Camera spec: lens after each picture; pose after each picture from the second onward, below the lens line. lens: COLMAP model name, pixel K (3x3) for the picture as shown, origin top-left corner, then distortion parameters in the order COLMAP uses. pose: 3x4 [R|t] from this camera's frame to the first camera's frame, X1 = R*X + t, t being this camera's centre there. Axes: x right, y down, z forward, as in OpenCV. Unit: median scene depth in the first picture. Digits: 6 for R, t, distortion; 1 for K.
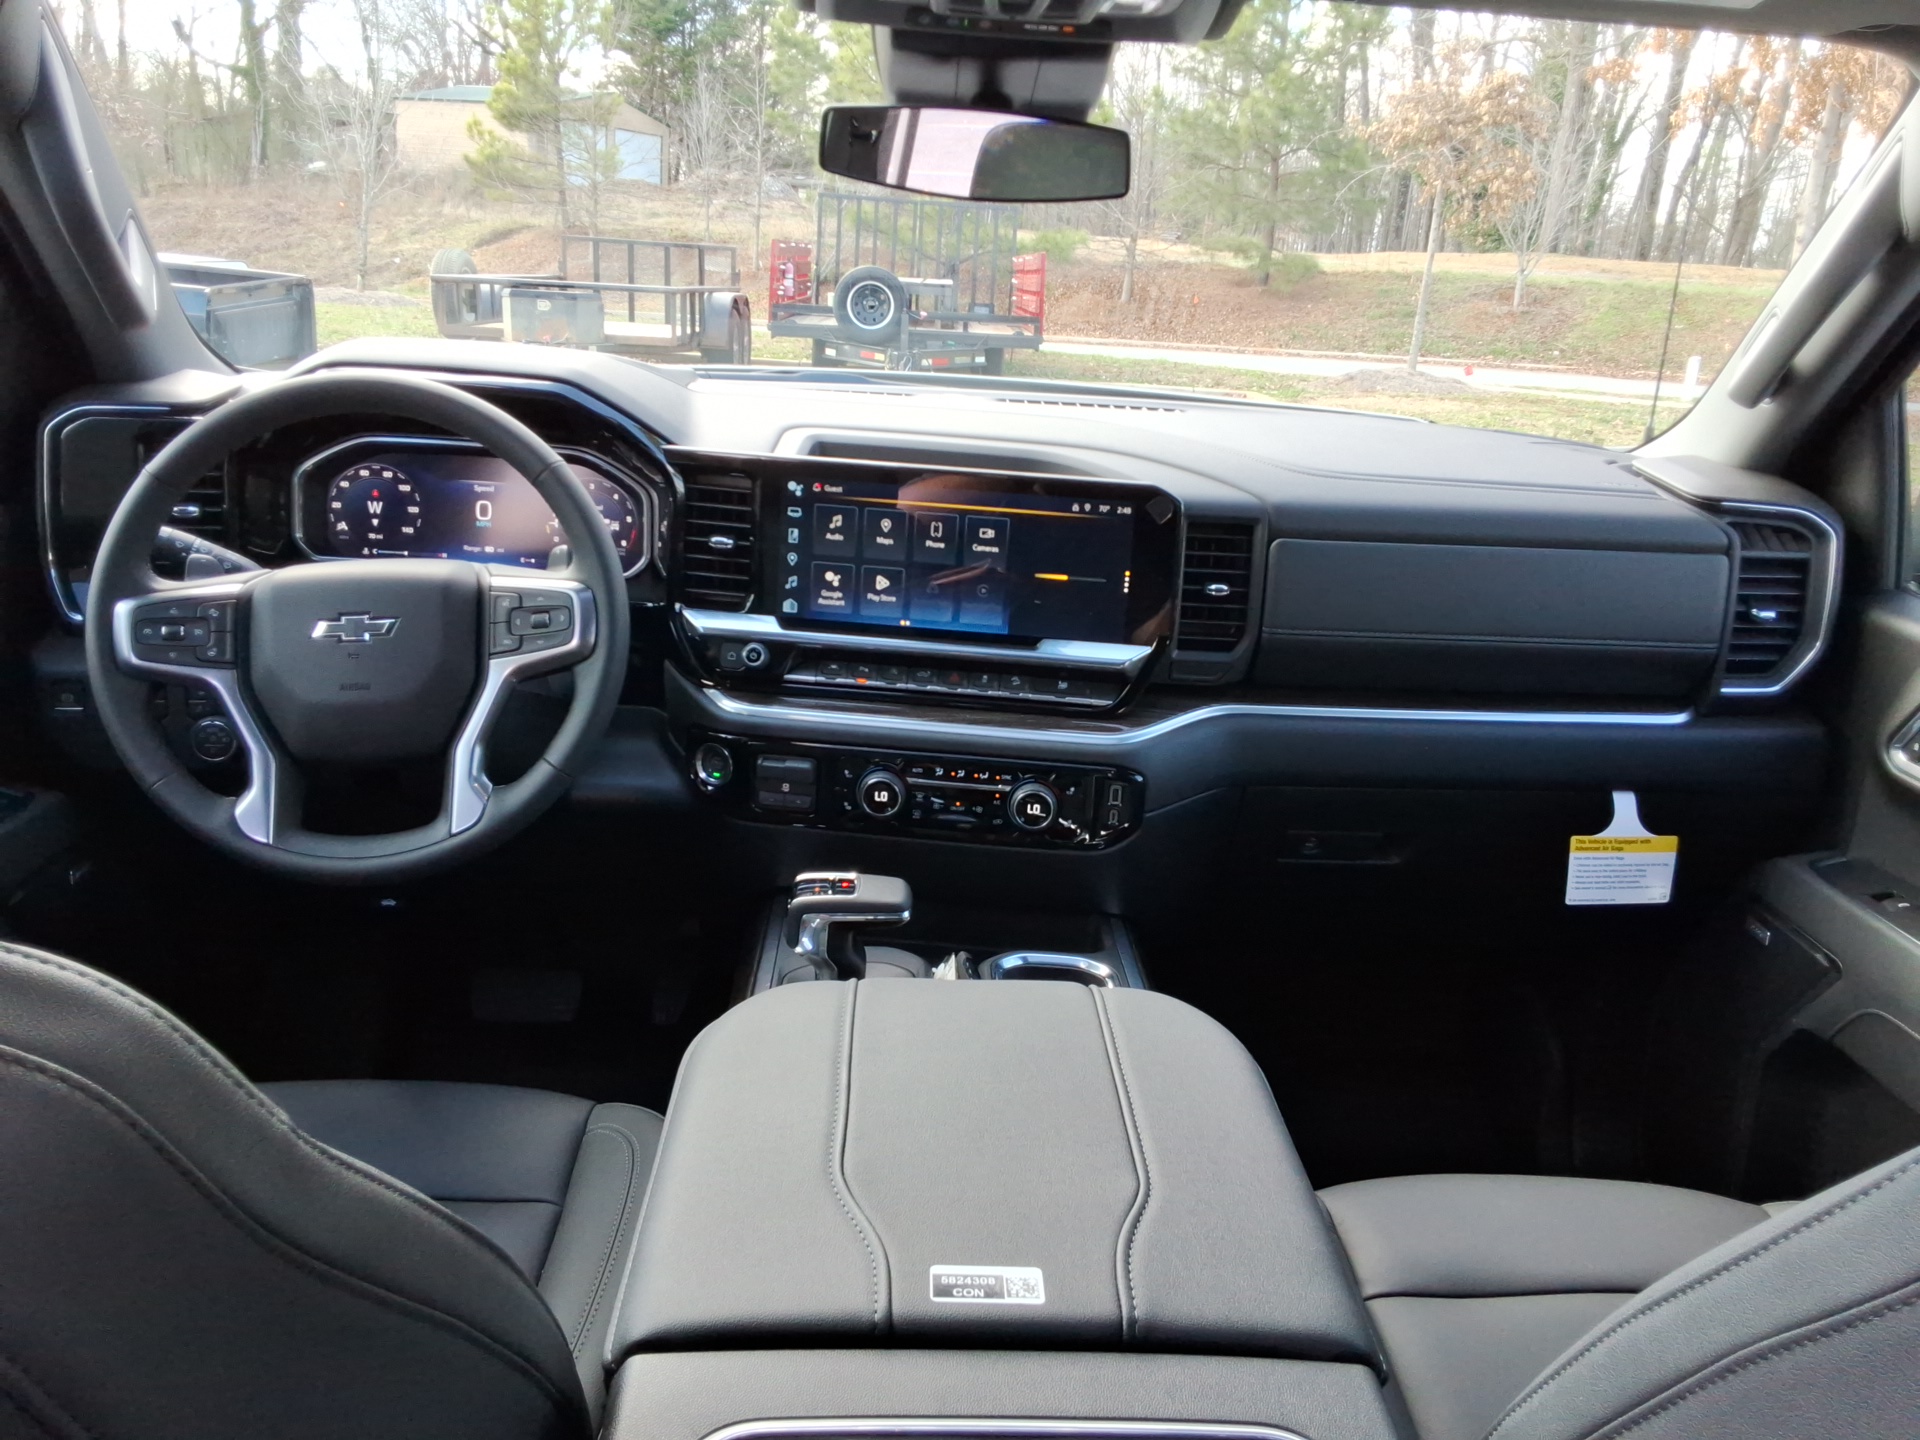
lens RADIAL K [[1544.8, 0, 1003.4], [0, 1544.8, 686.5], [0, 0, 1]] dist [0.106399, -0.160527]
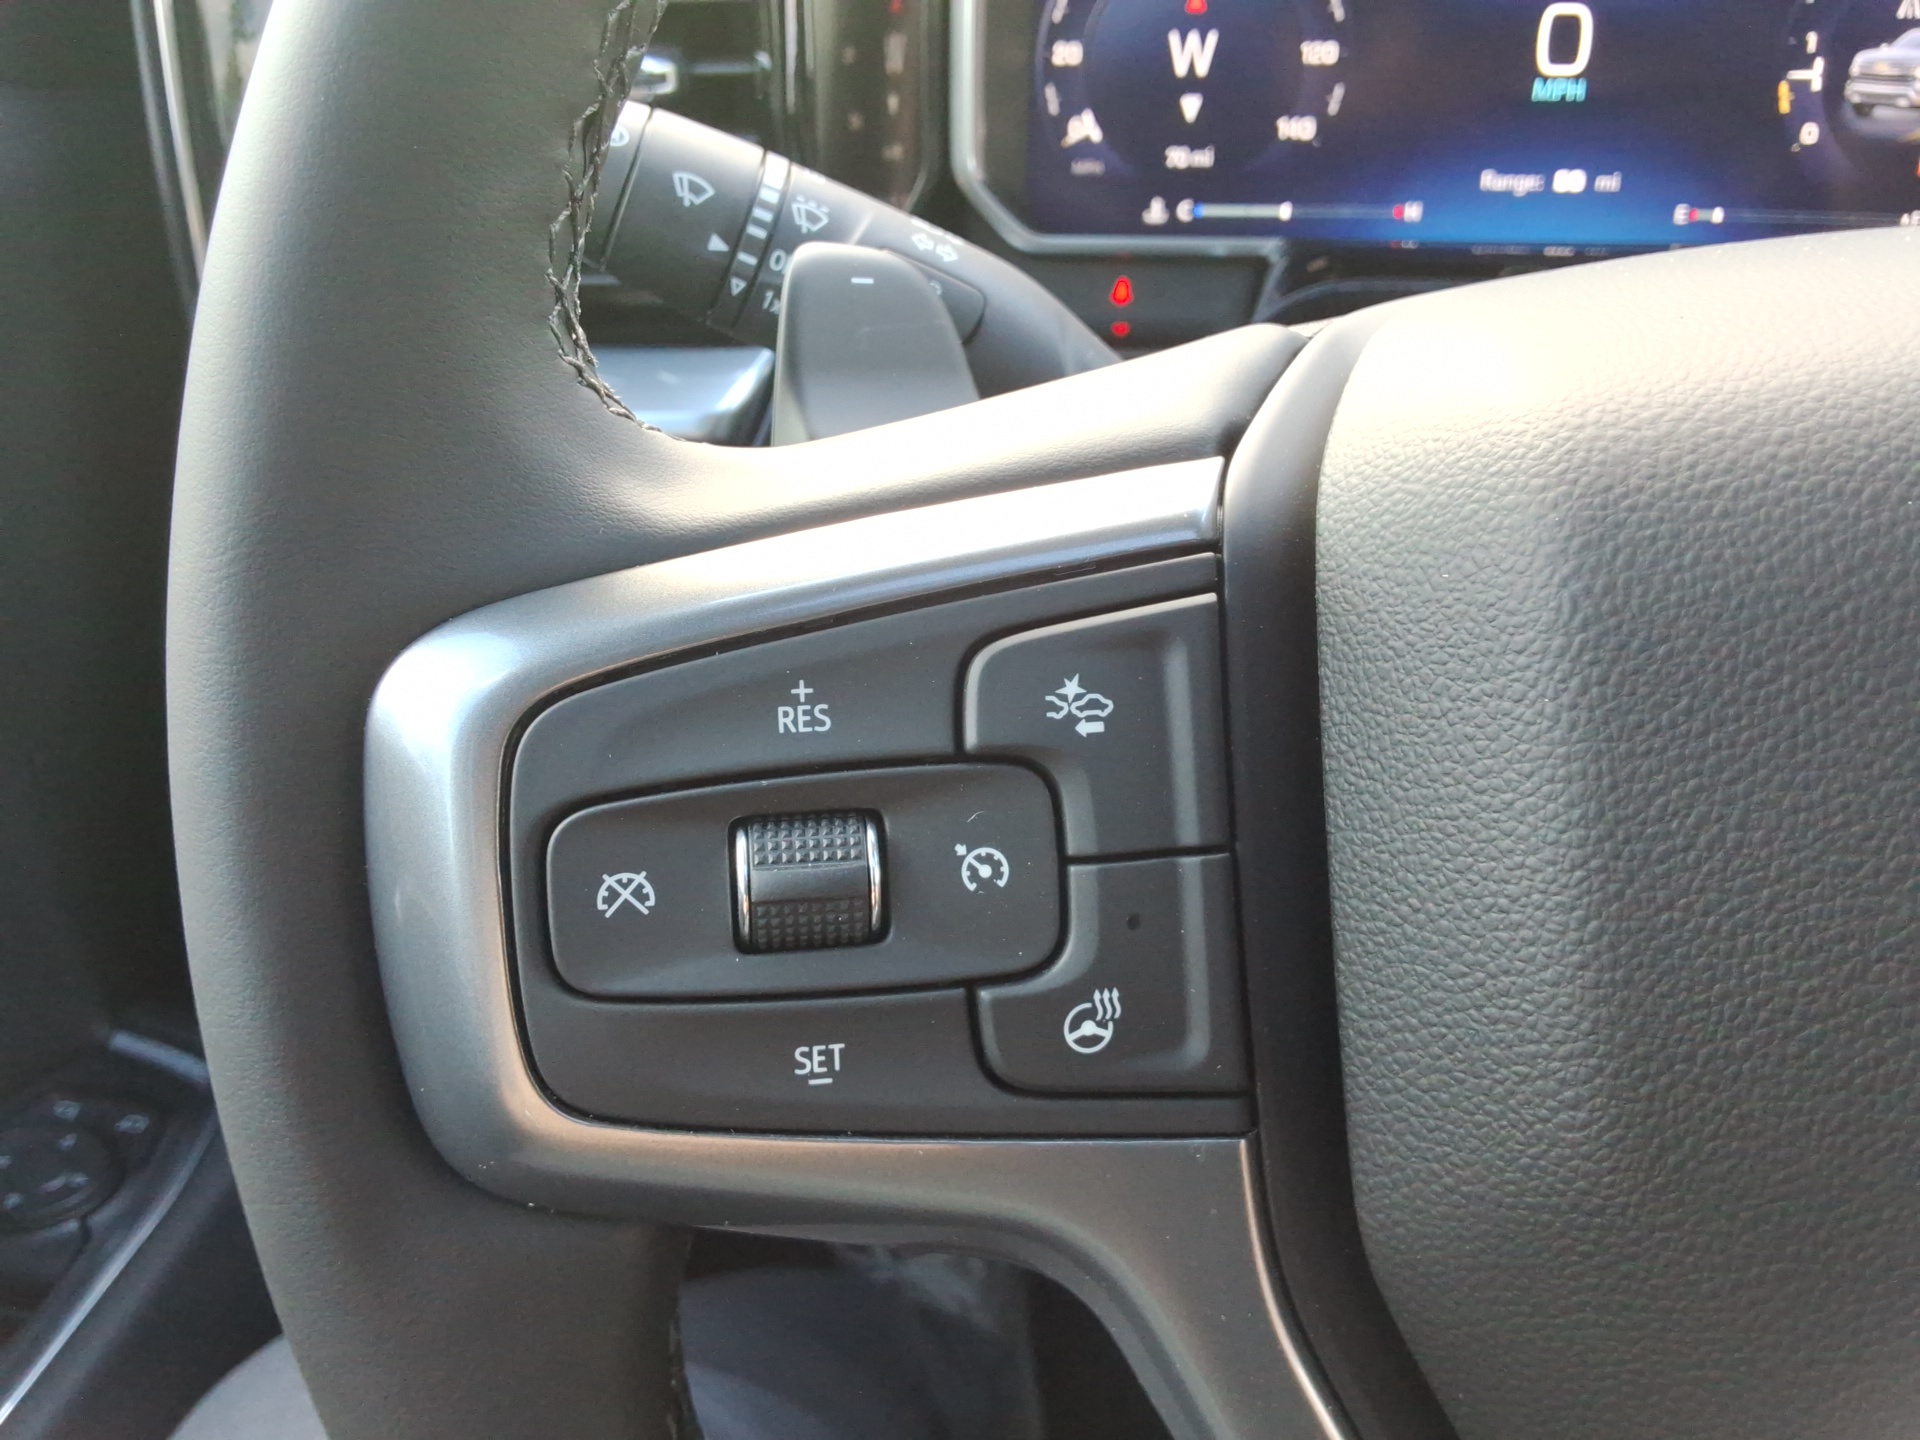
lens RADIAL K [[1544.8, 0, 977.9], [0, 1544.8, 712.5], [0, 0, 1]] dist [0.106399, -0.160527]
pose [[0.978249, 0.017195, -0.206718, -0.398937], [0.027898, 0.976598, 0.213256, -0.060635], [0.205547, -0.214385, 0.954877, 0.722335]]
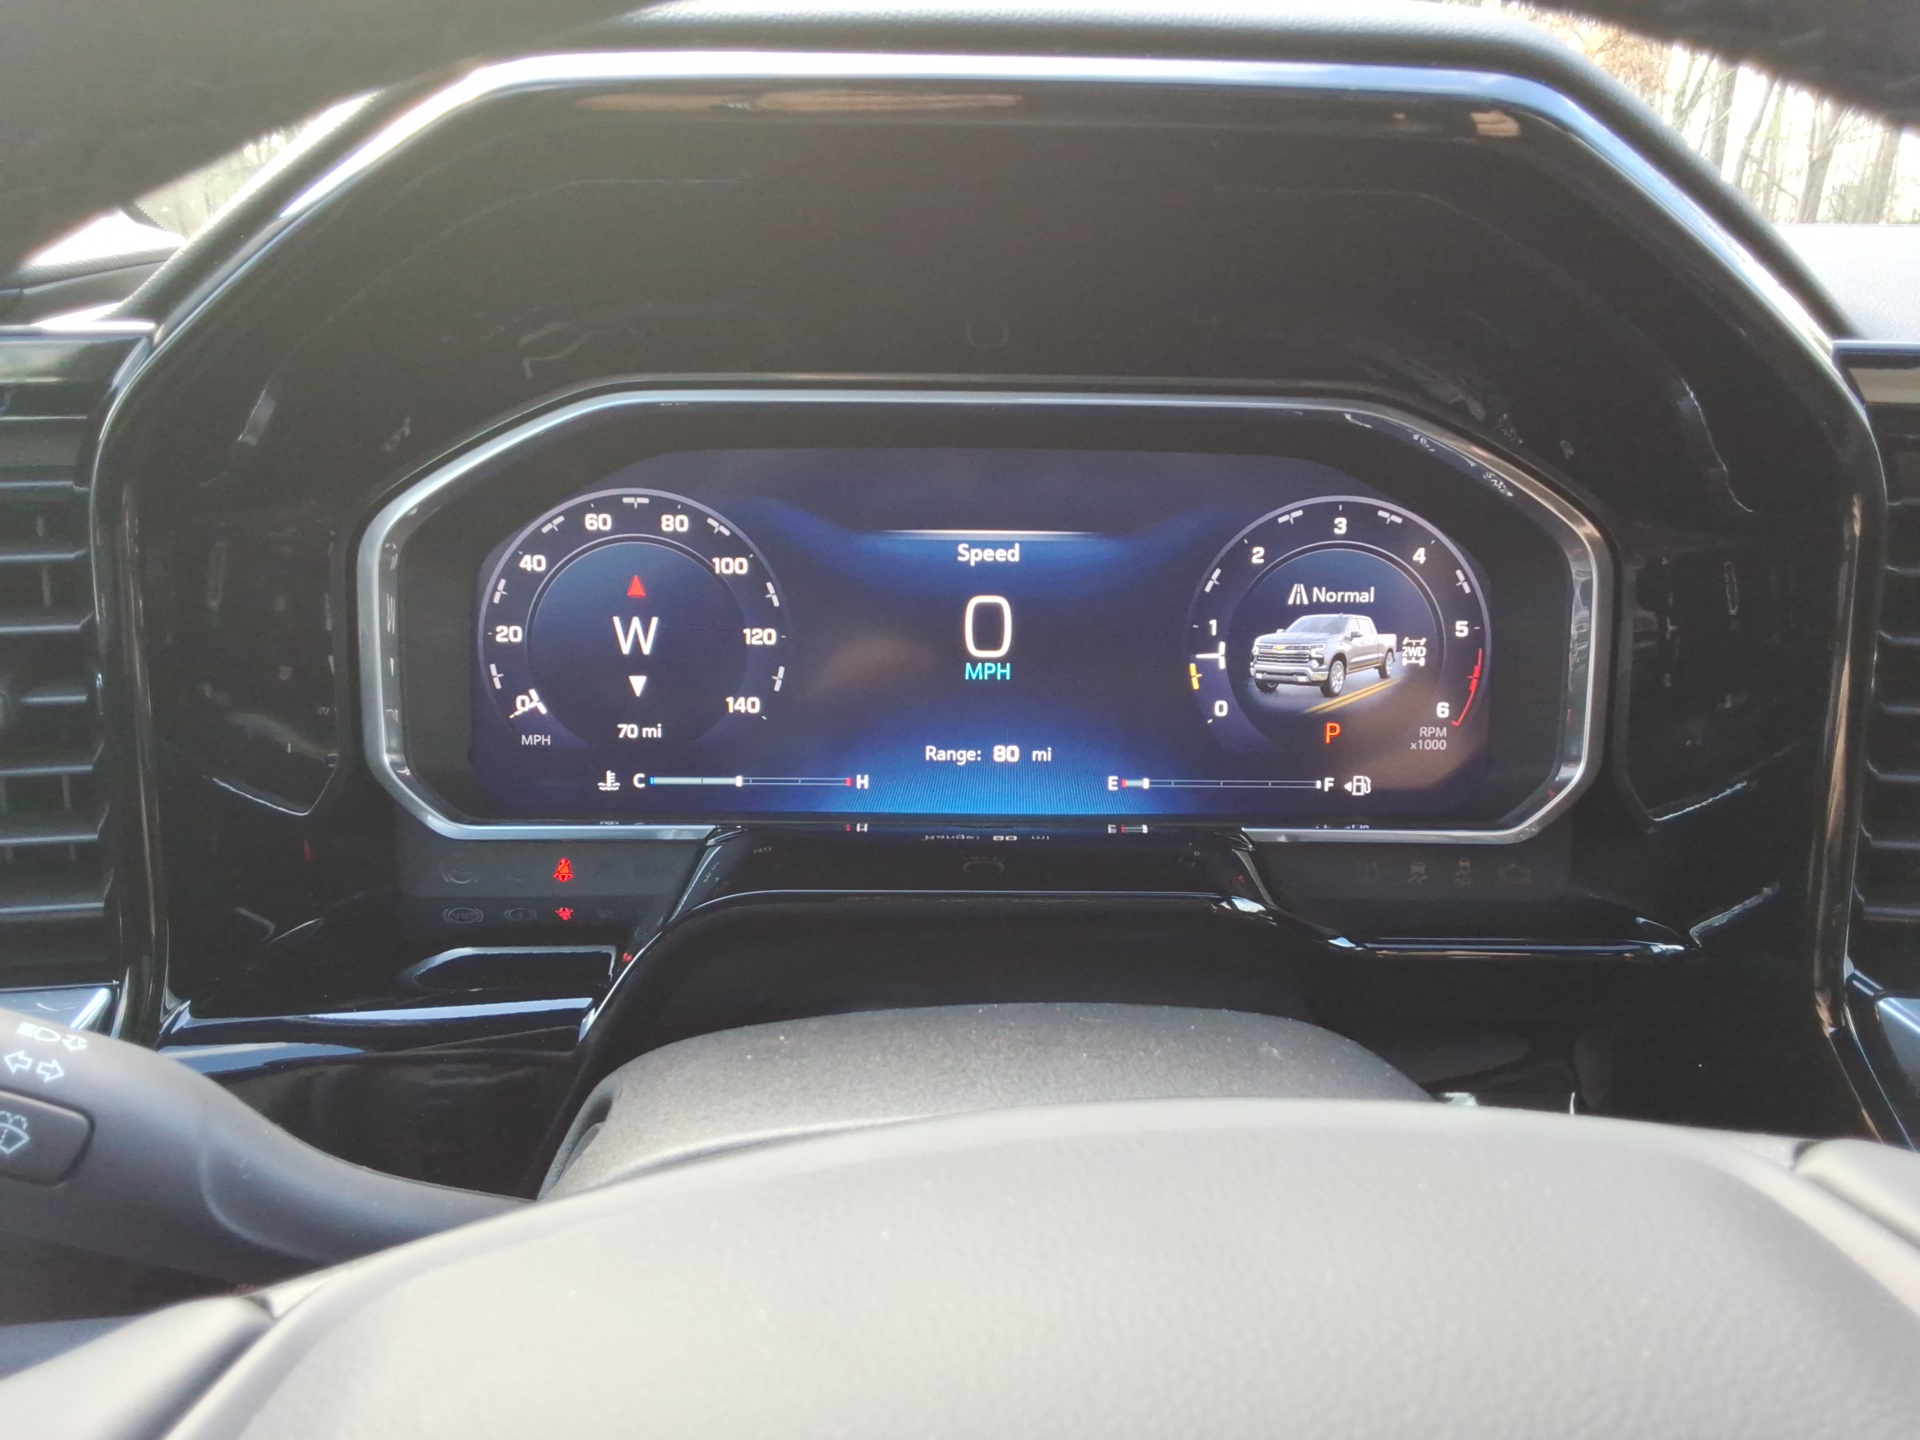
lens RADIAL K [[1544.8, 0, 982.8], [0, 1544.8, 689.4], [0, 0, 1]] dist [0.106399, -0.160527]
pose [[0.997898, -0.045951, -0.045706, -0.340592], [0.045595, 0.998921, -0.008820, -0.104119], [0.046062, 0.006717, 0.998916, 0.747950]]
